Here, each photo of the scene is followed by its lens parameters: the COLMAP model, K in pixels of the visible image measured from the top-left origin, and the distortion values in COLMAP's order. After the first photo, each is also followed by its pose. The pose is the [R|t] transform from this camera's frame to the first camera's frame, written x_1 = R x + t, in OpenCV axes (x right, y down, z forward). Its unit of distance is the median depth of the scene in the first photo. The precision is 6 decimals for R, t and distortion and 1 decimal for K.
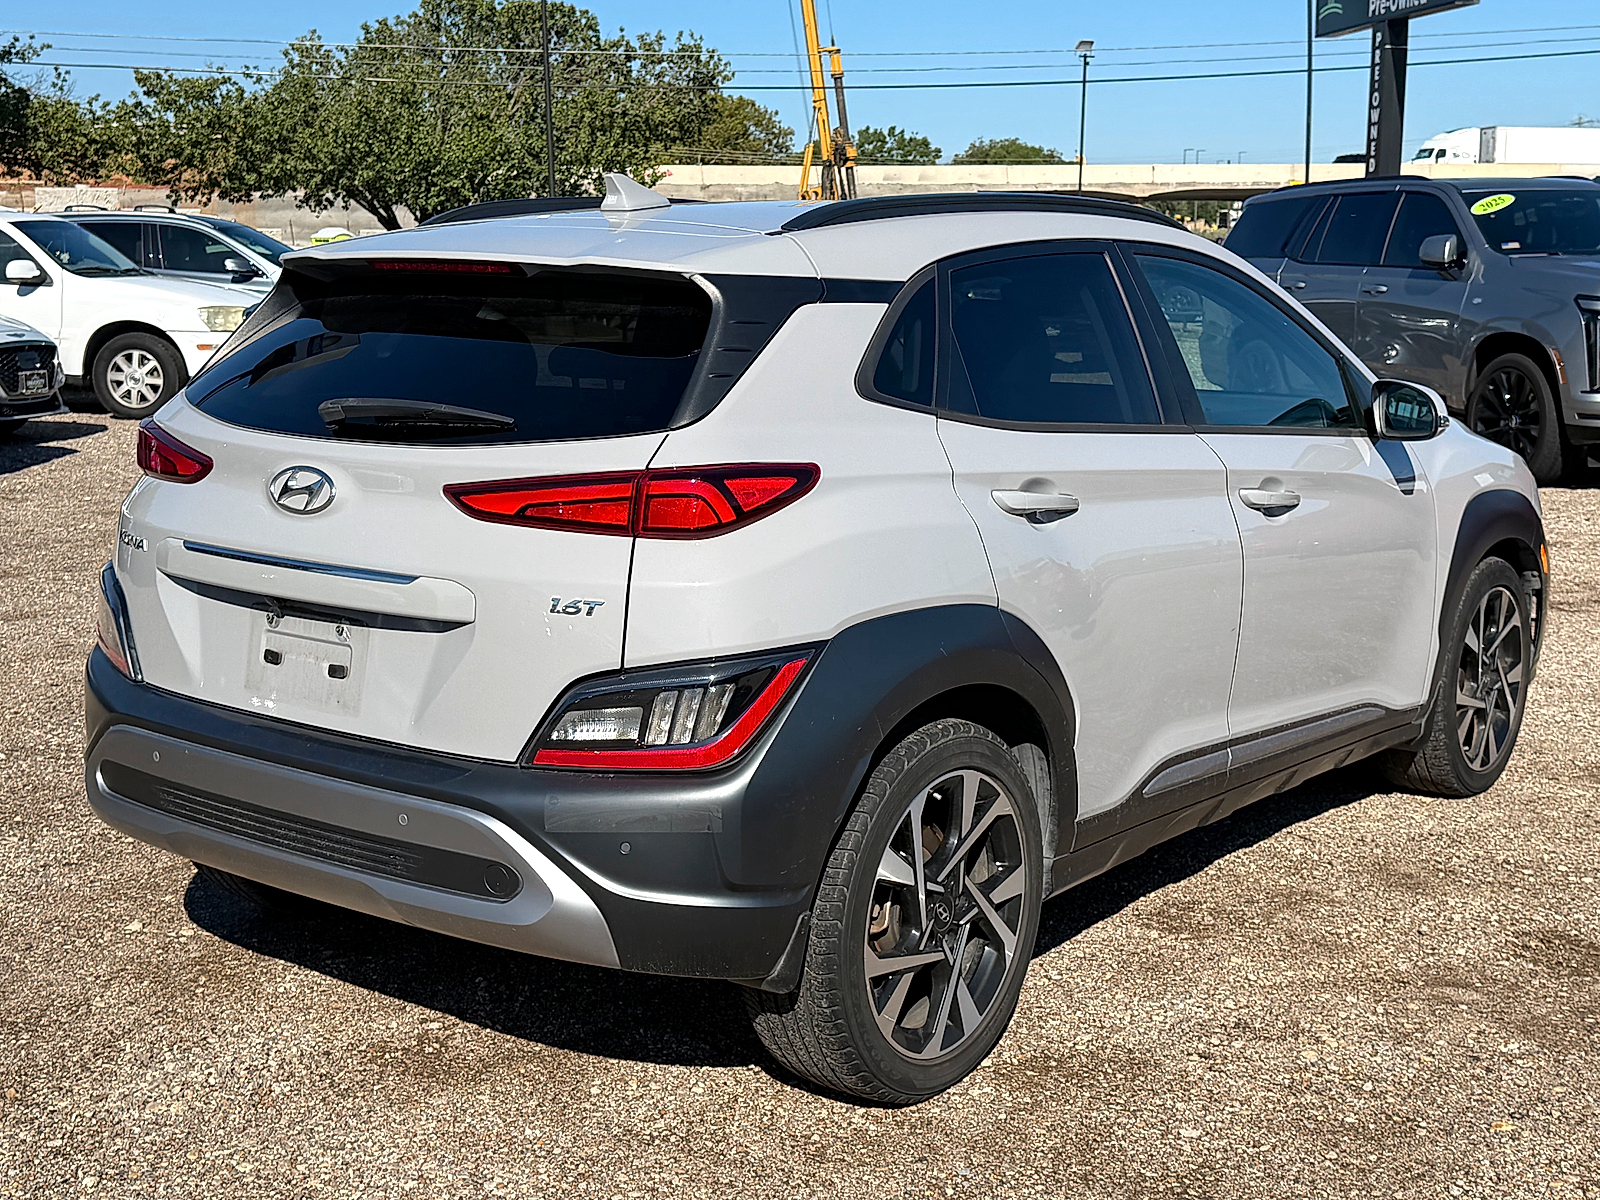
lens RADIAL K [[2120.8, 0, 800.0], [0, 2120.8, 600.0], [0, 0, 1]] dist [0.108530, -0.050975]
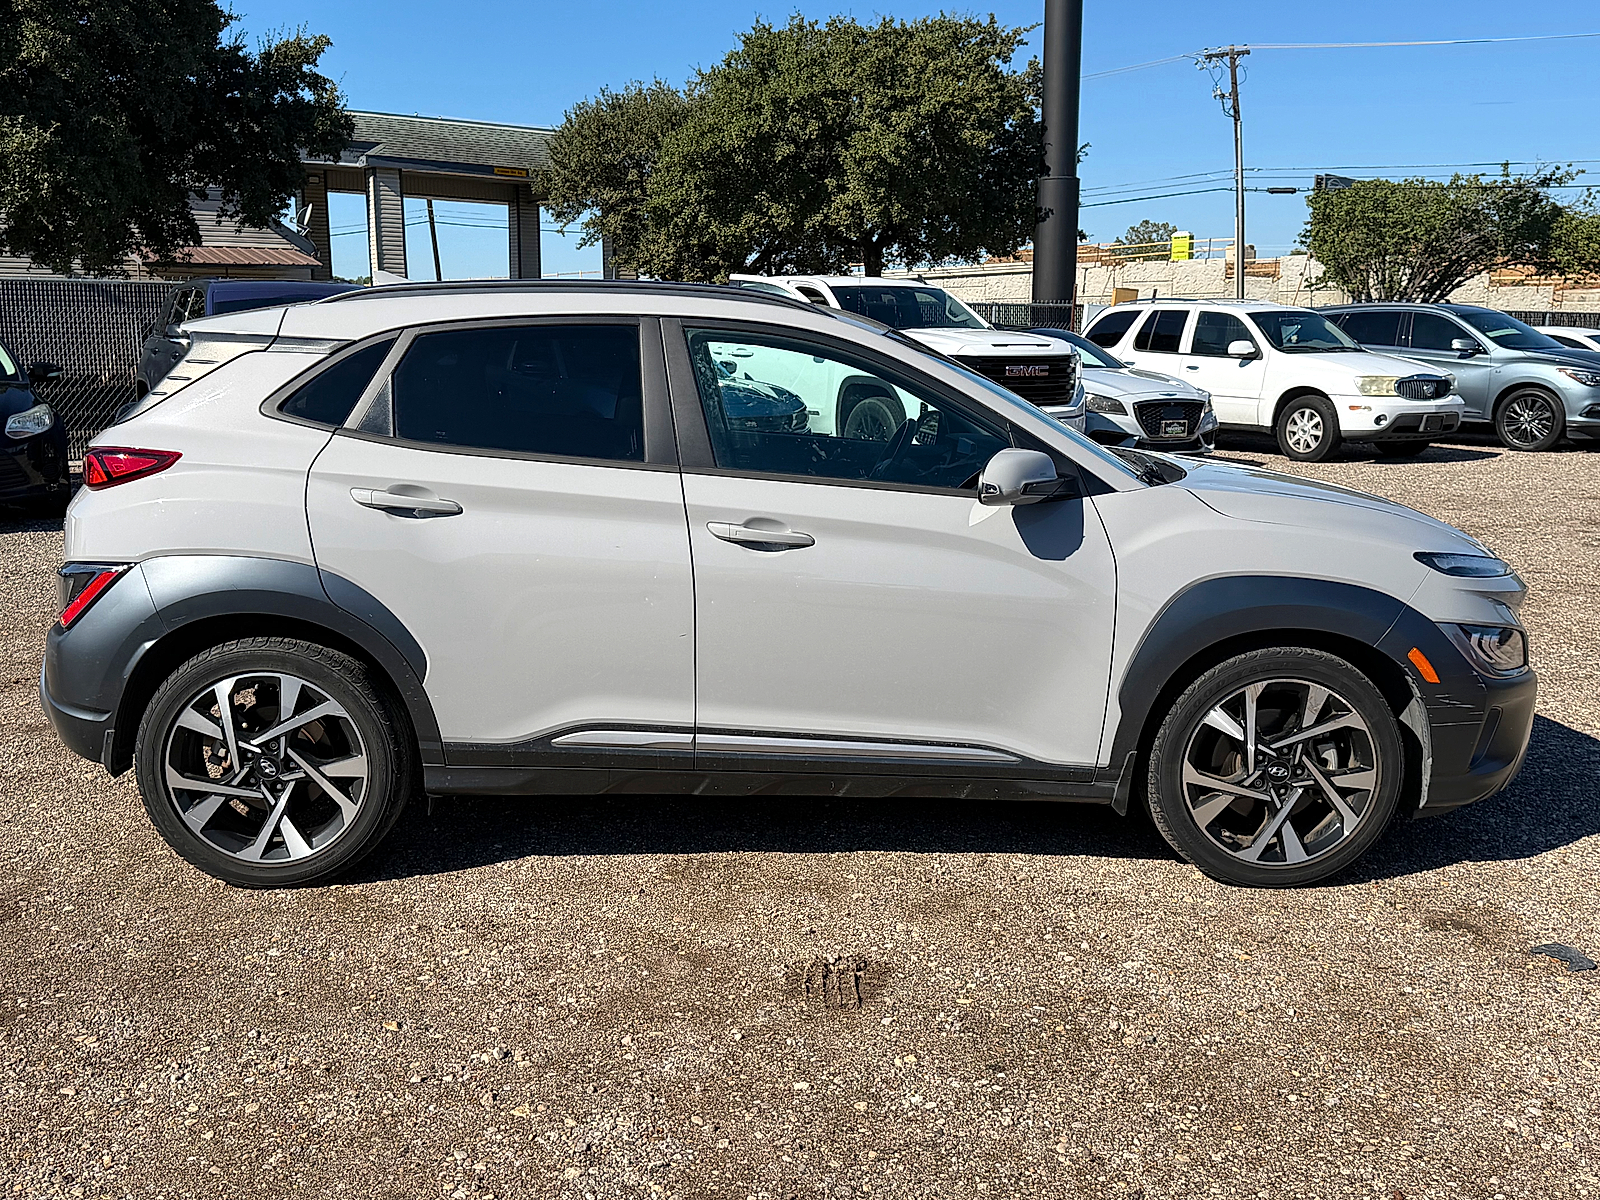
lens RADIAL K [[1600.4, 0, 800.0], [0, 1600.4, 600.0], [0, 0, 1]] dist [0.158659, -0.249256]
pose [[0.623513, 0.134862, -0.770094, 0.278737], [-0.135499, 0.988744, 0.063445, -0.021619], [0.769982, 0.064788, 0.634768, 0.136533]]
